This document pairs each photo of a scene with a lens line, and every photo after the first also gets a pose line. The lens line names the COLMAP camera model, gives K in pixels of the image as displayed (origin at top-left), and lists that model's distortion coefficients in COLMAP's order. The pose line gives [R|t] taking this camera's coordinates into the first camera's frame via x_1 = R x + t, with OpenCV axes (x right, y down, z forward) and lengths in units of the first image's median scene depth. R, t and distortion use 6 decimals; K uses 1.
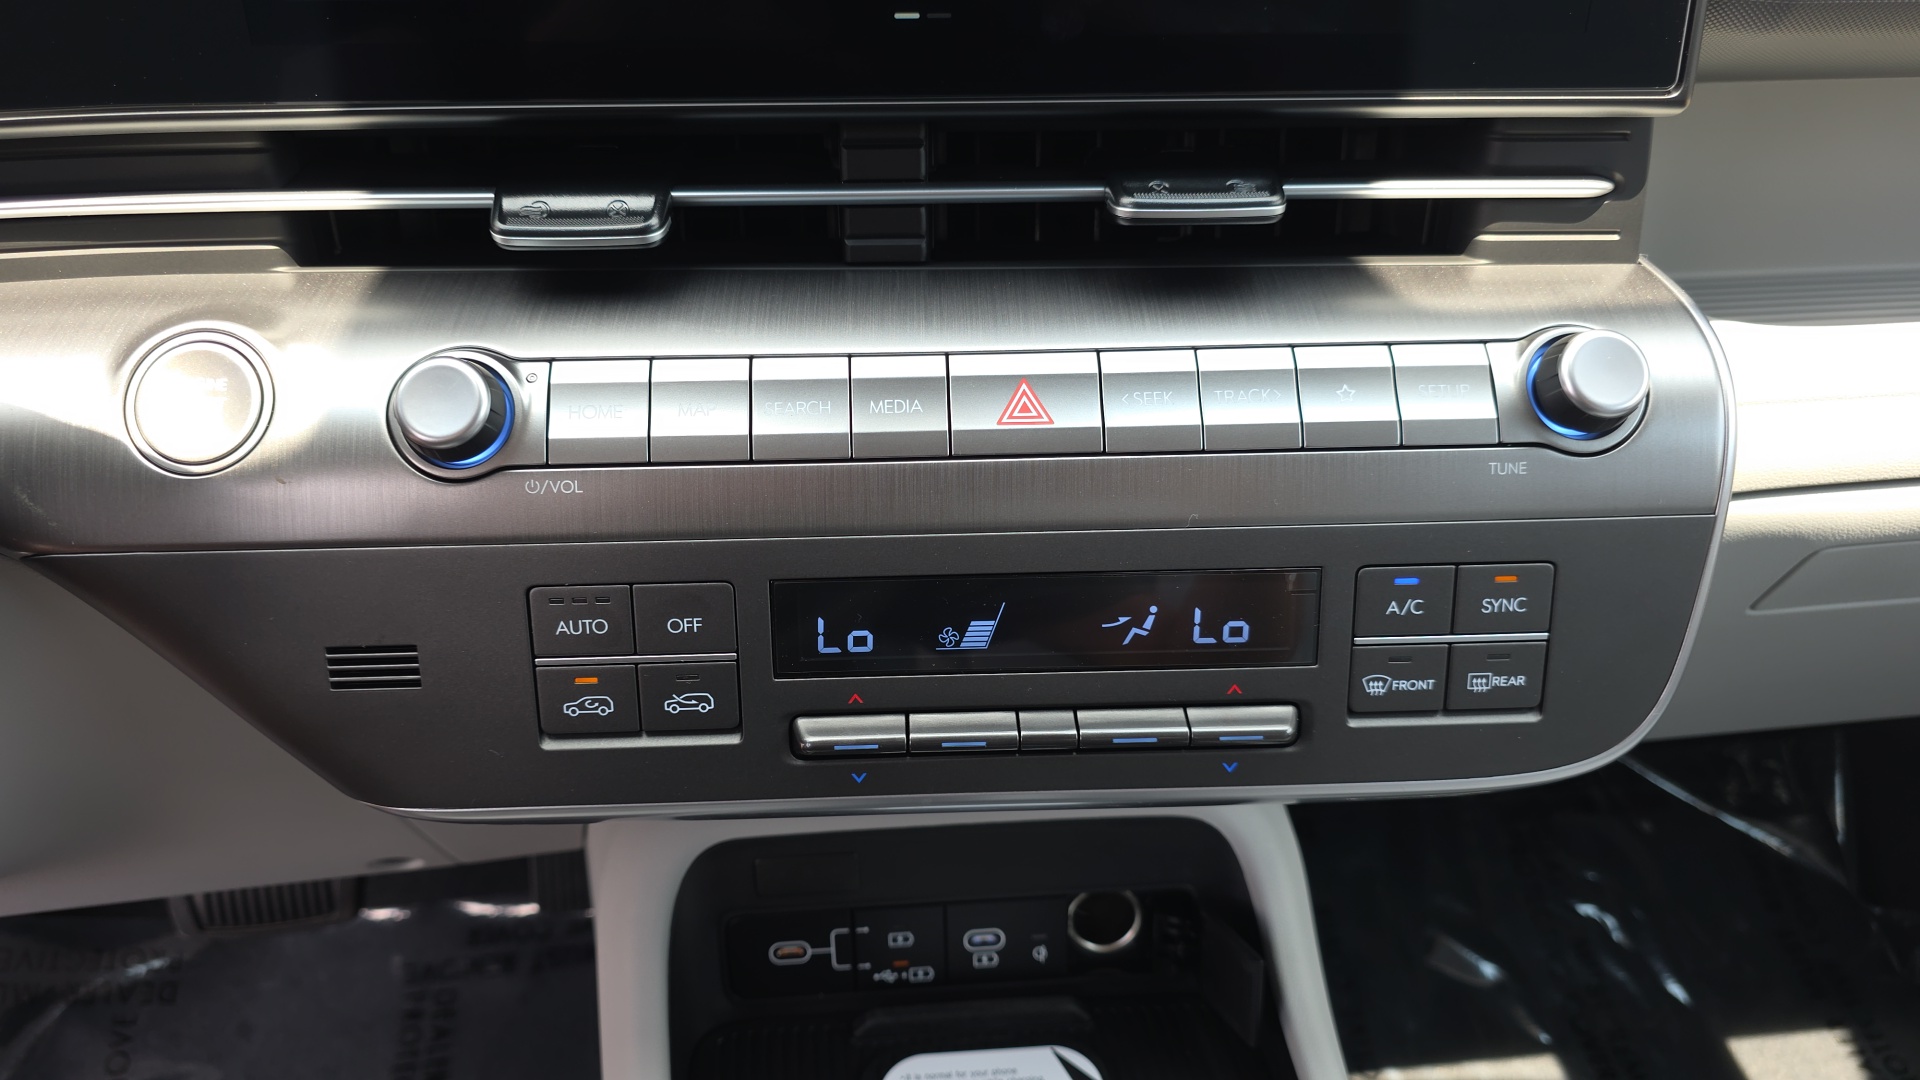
lens RADIAL K [[1340.9, 0, 945.5], [0, 1340.9, 538.6], [0, 0, 1]] dist [0.043449, -0.031179]
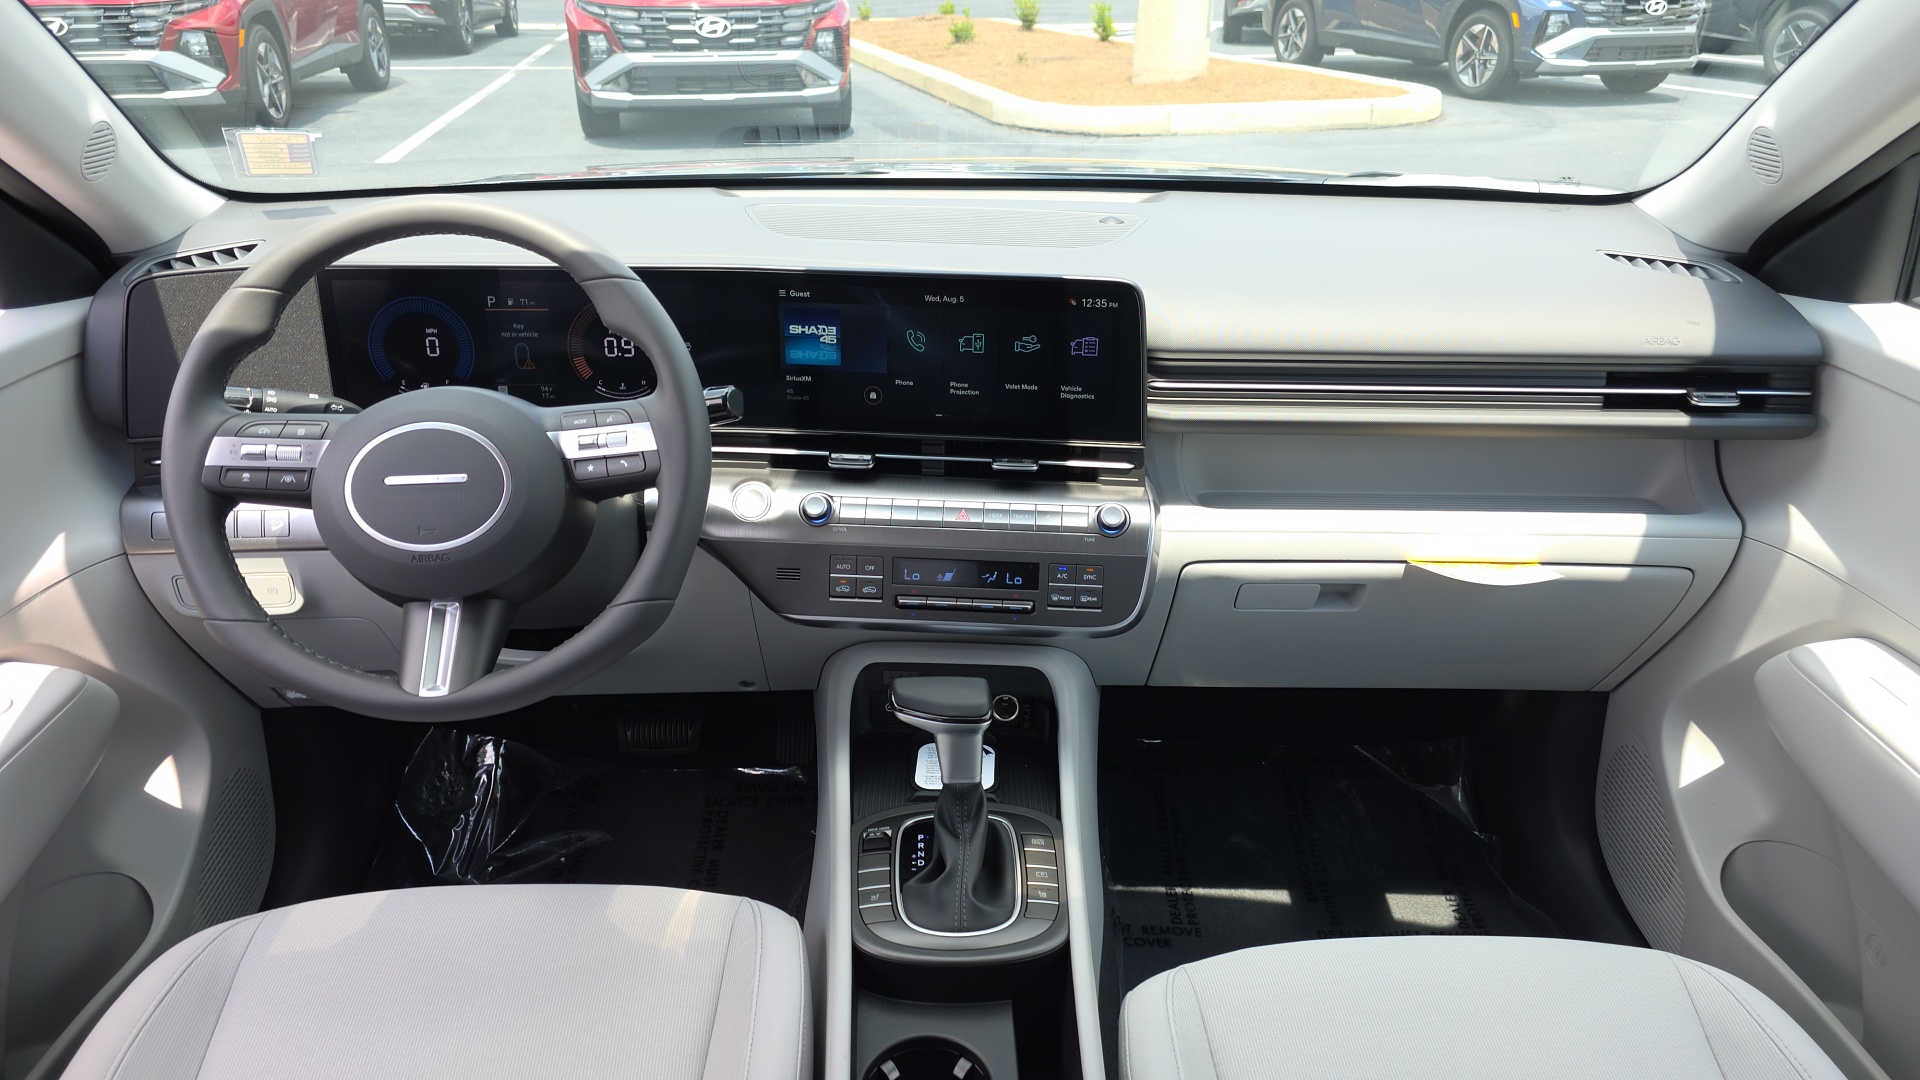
lens RADIAL K [[1307.4, 0, 967.6], [0, 1307.4, 524.4], [0, 0, 1]] dist [0.104983, -0.132567]
pose [[0.992901, 0.058226, -0.103718, 0.439612], [-0.071727, 0.988704, -0.131602, 0.395290], [0.094884, 0.138107, 0.985862, -2.535575]]
